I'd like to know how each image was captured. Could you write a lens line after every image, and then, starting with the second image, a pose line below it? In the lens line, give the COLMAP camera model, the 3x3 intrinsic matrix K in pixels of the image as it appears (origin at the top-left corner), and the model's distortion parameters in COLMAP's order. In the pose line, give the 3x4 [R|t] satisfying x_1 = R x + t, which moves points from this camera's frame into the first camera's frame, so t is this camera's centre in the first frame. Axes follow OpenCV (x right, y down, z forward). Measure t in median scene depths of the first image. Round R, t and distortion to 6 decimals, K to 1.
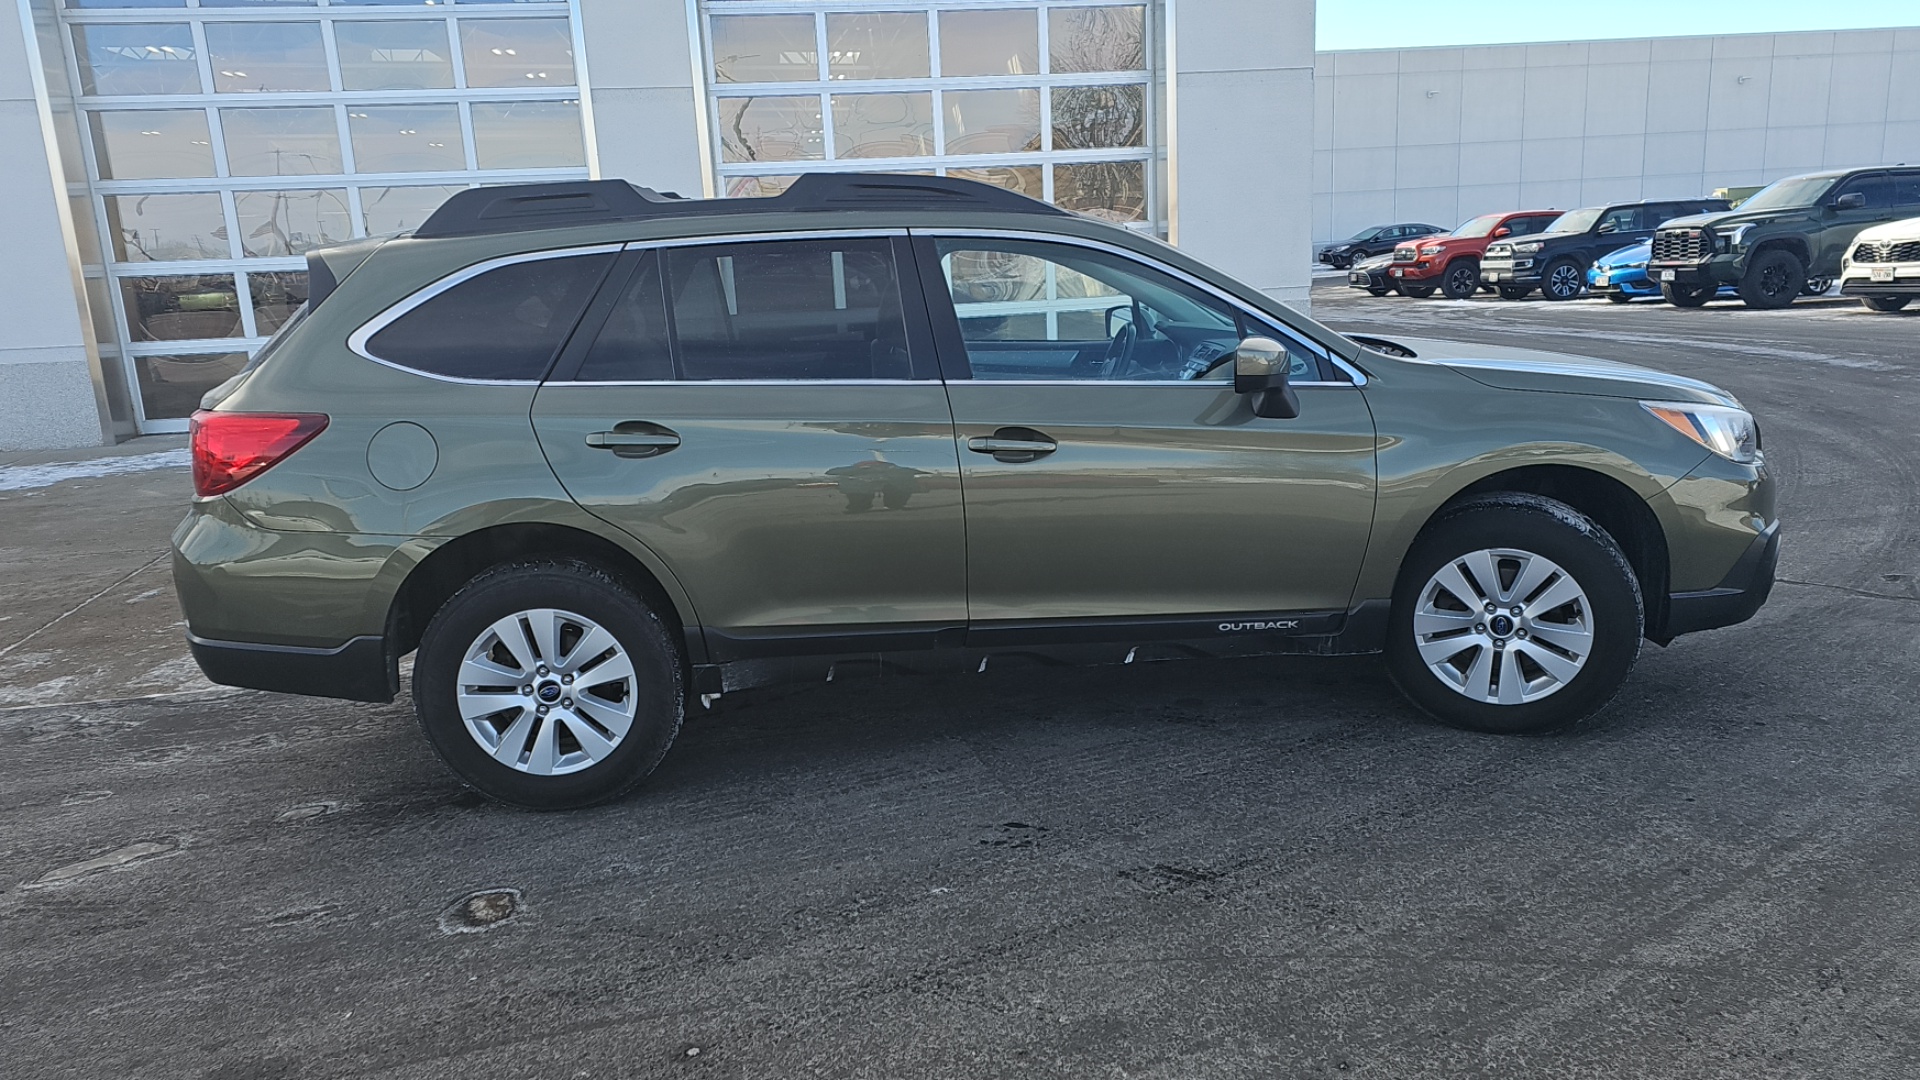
lens RADIAL K [[1366.9, 0, 975.9], [0, 1366.9, 534.4], [0, 0, 1]] dist [0.064299, -0.035567]
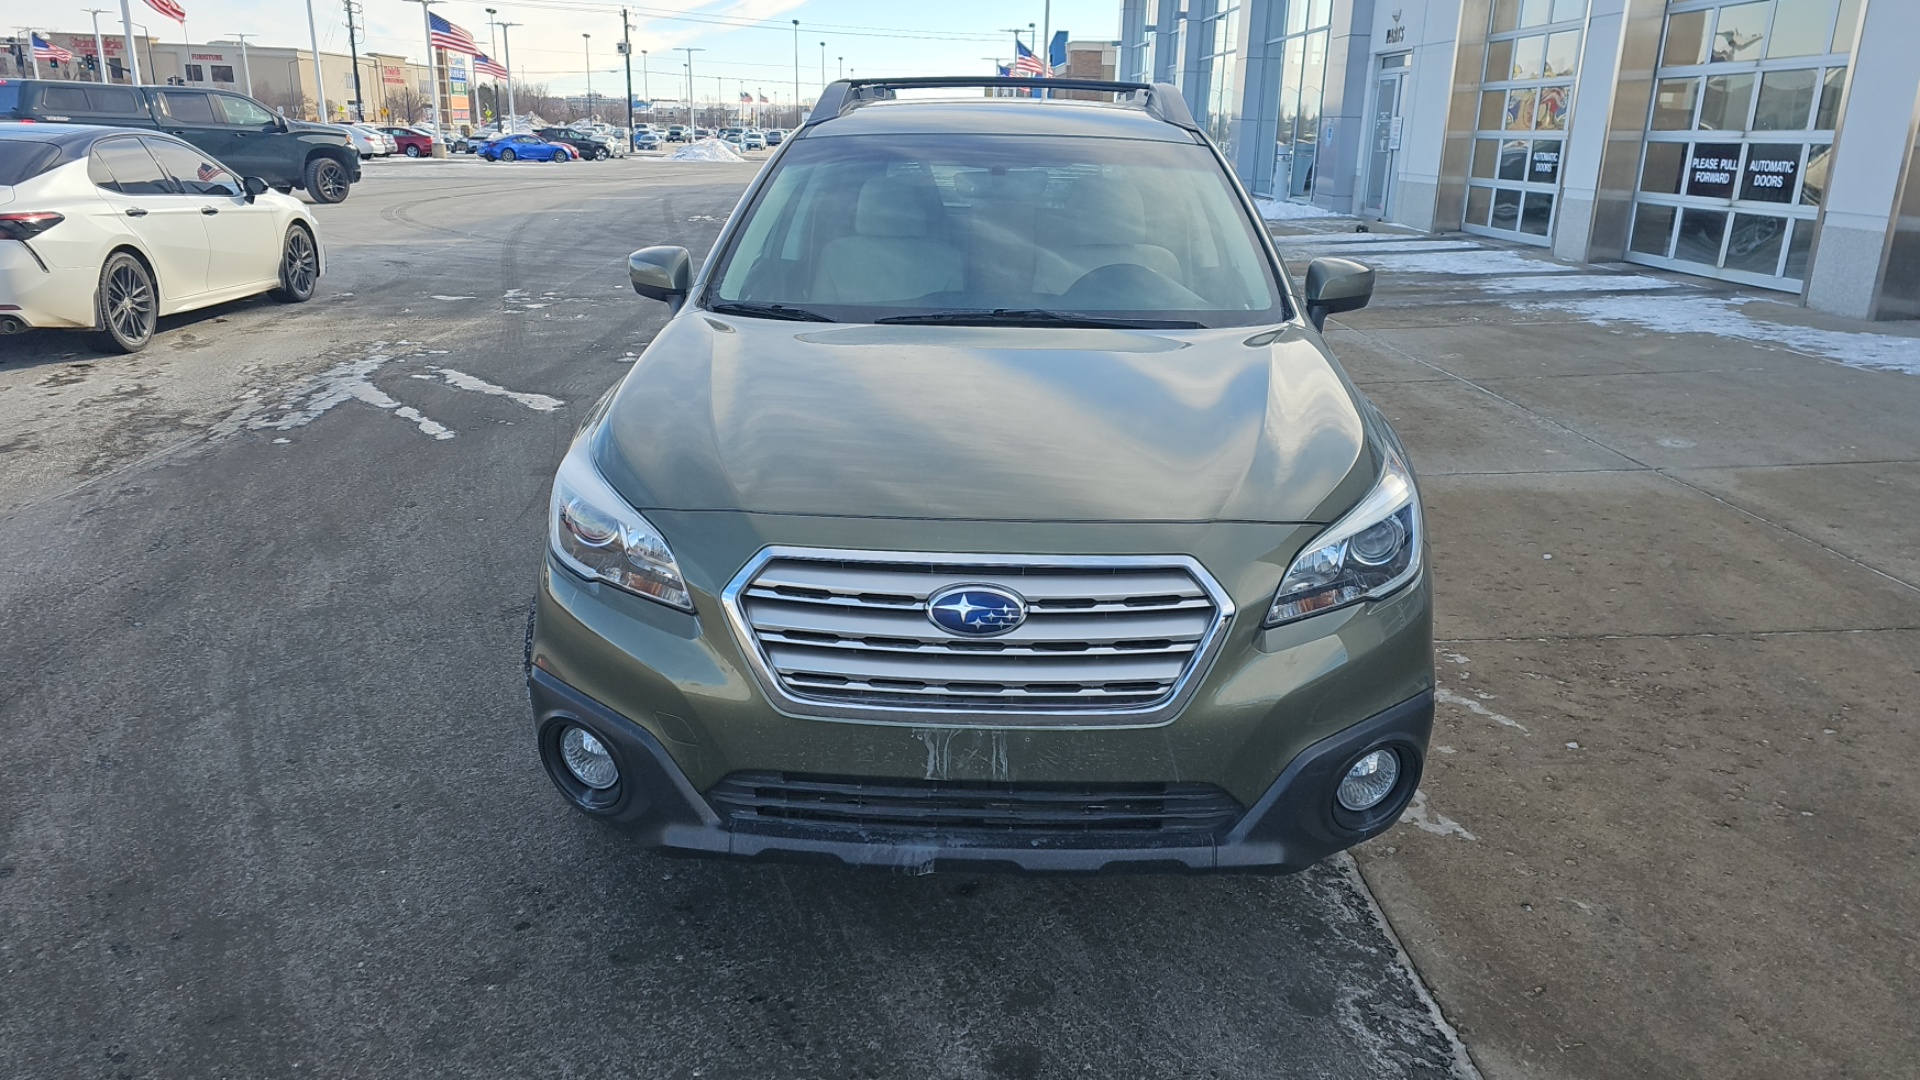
lens RADIAL K [[1366.9, 0, 976.9], [0, 1366.9, 544.3], [0, 0, 1]] dist [0.064299, -0.035567]
pose [[-0.109953, 0.329961, -0.937569, 1.261649], [-0.222005, 0.911304, 0.346753, -0.362196], [0.968826, 0.246272, -0.026948, 1.346764]]
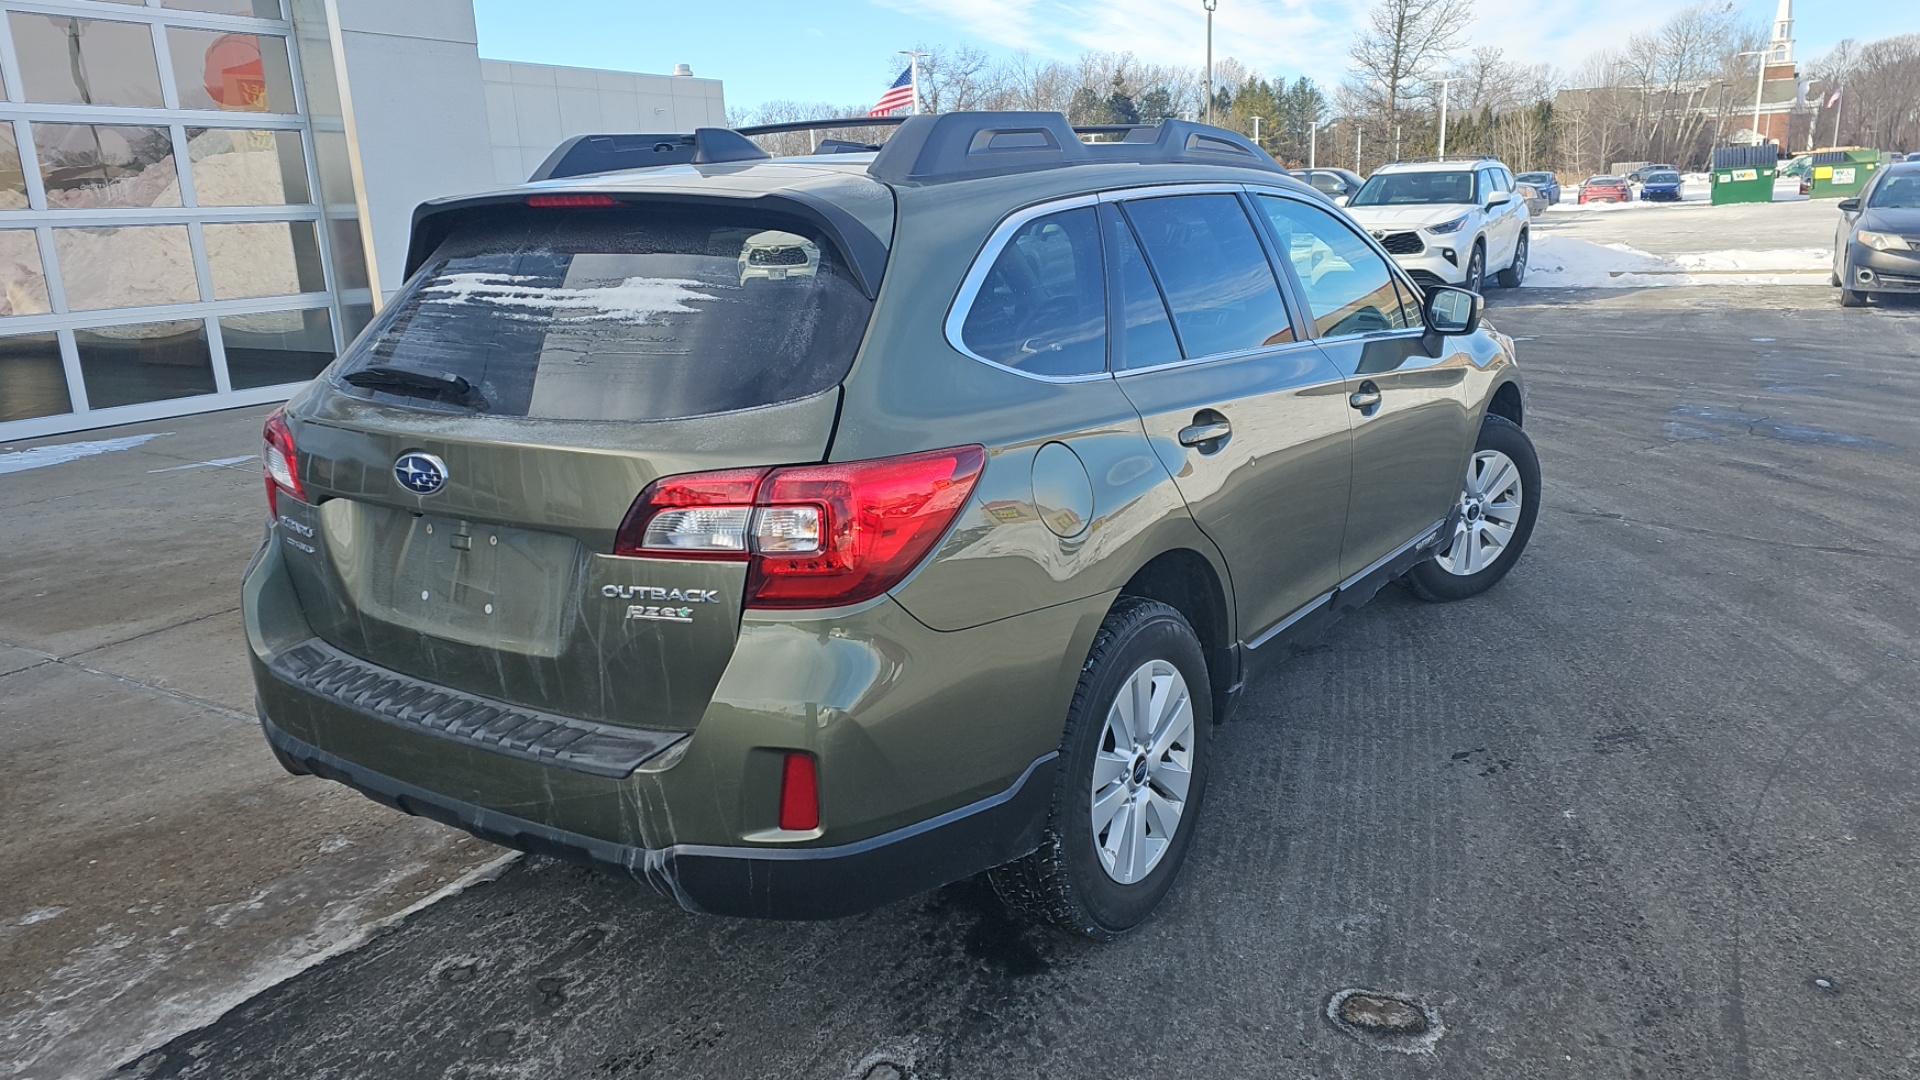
lens RADIAL K [[1366.9, 0, 971.3], [0, 1366.9, 545.7], [0, 0, 1]] dist [0.064299, -0.035567]
pose [[0.623049, -0.167868, 0.763957, -0.985648], [0.168191, 0.982604, 0.078743, -0.091568], [-0.763886, 0.079430, 0.640445, 0.598655]]
